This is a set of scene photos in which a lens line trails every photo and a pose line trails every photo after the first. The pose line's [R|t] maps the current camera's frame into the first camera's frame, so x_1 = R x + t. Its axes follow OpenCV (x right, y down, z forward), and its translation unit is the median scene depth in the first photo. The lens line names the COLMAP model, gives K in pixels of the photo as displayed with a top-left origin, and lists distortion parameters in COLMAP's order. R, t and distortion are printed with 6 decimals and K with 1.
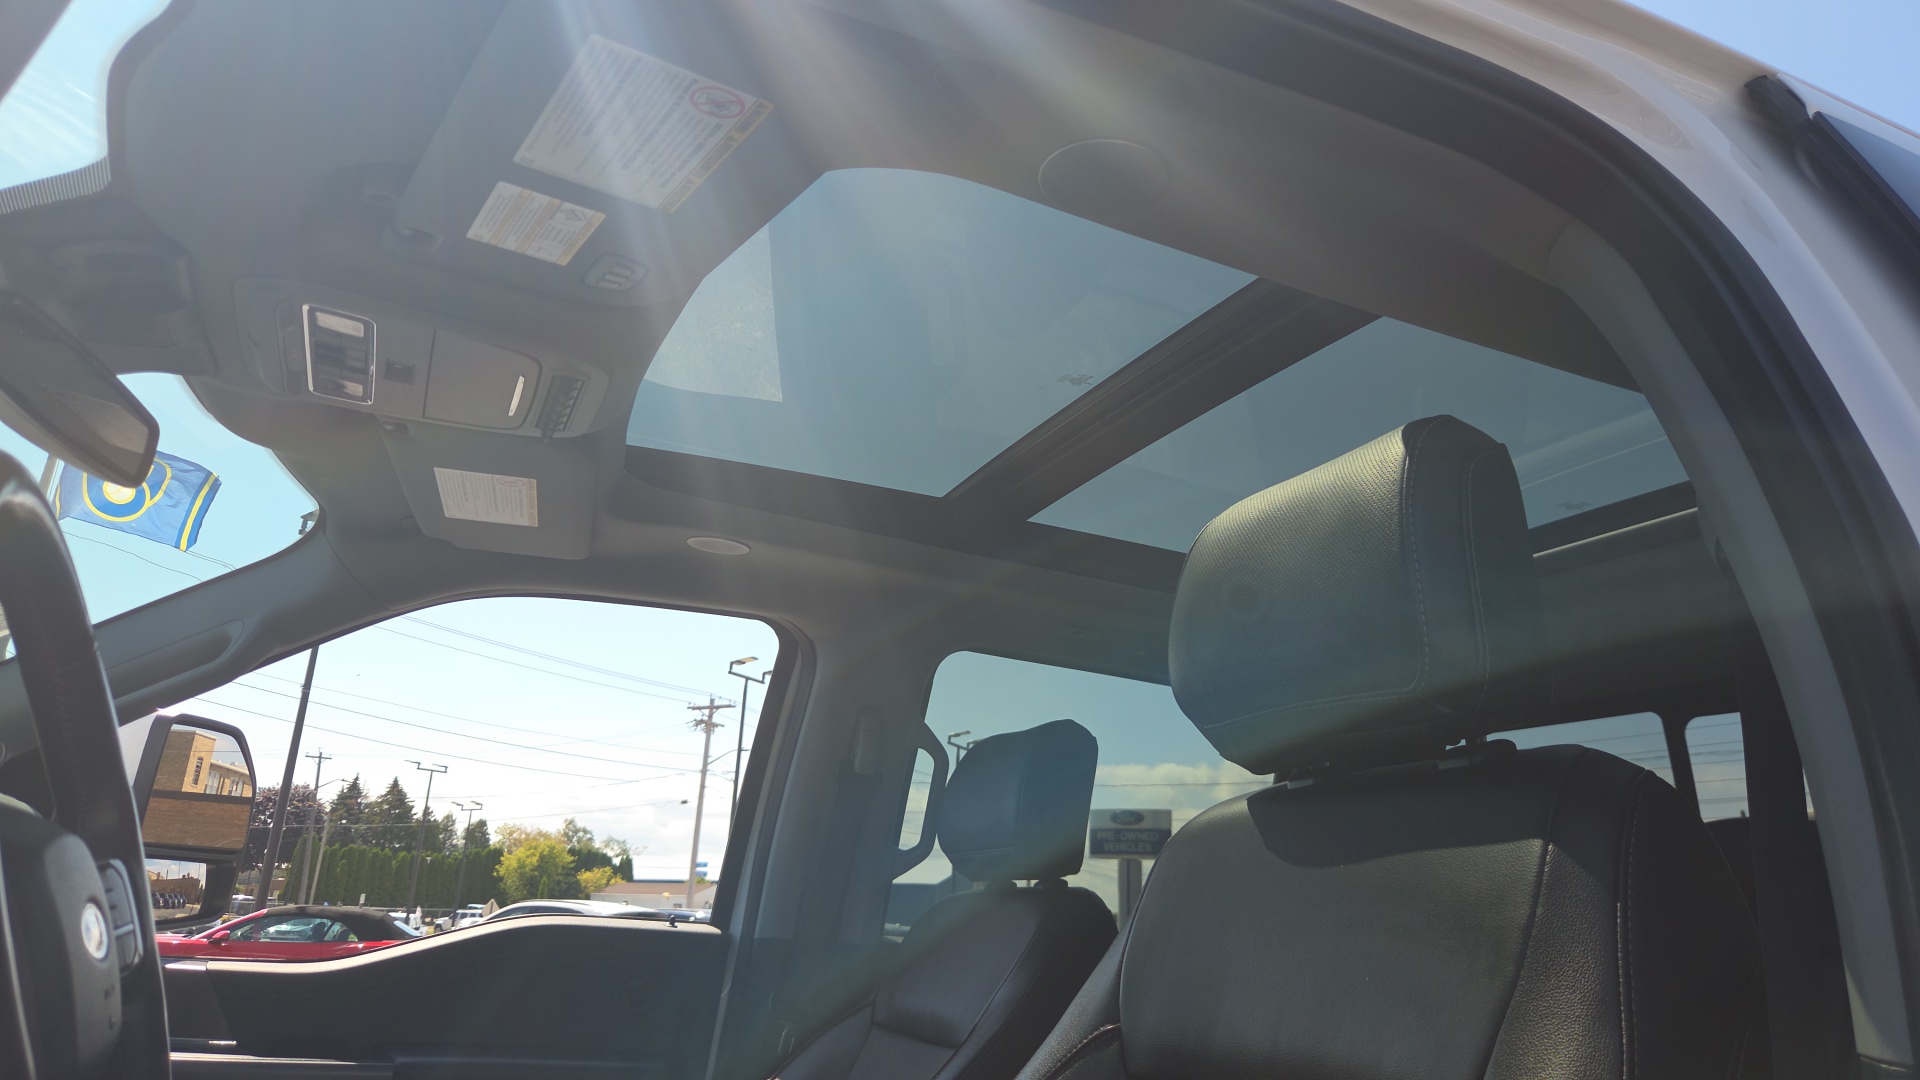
lens RADIAL K [[1288.5, 0, 959.3], [0, 1288.5, 483.5], [0, 0, 1]] dist [0.025380, -0.002074]
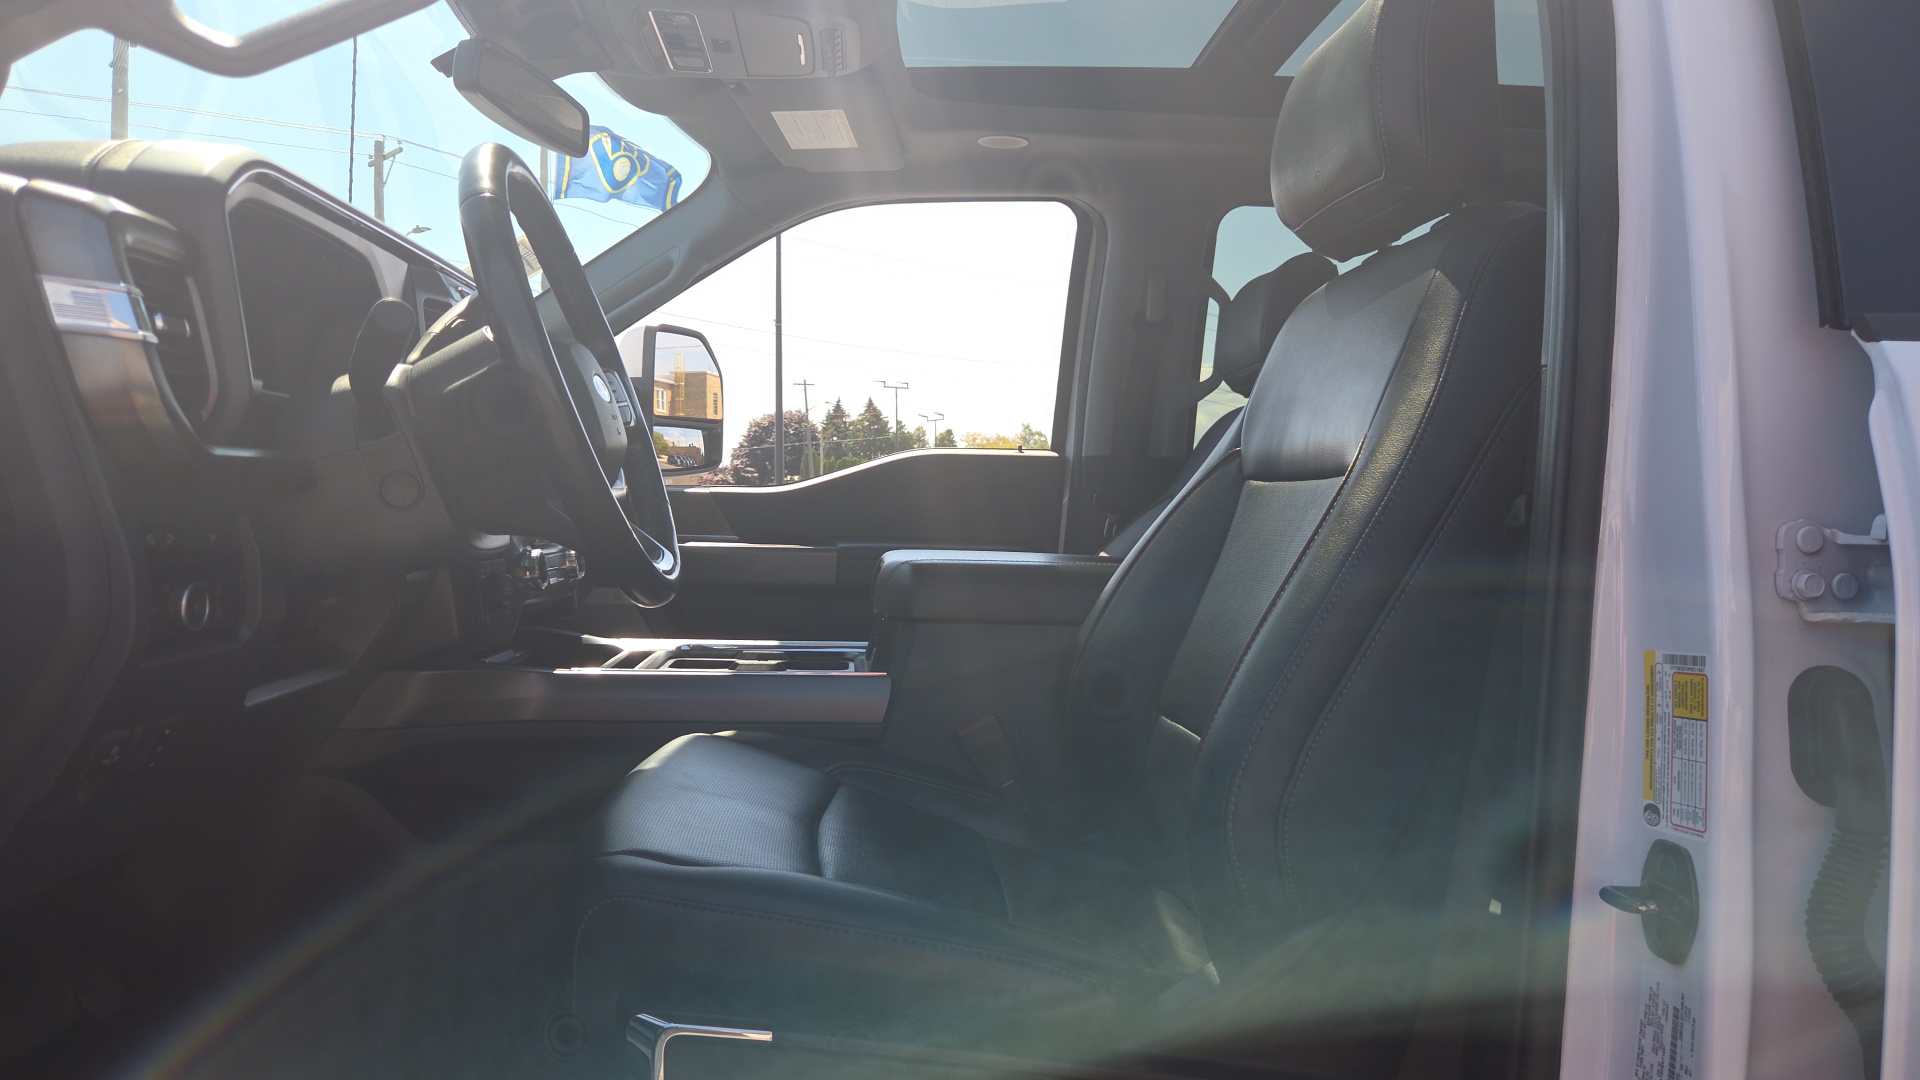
lens RADIAL K [[1372.9, 0, 951.4], [0, 1372.9, 543.1], [0, 0, 1]] dist [0.005938, -0.001444]
pose [[0.933874, -0.036969, -0.355686, 0.193858], [0.151918, 0.941439, 0.301020, 0.005897], [0.323728, -0.335150, 0.884802, -0.257041]]
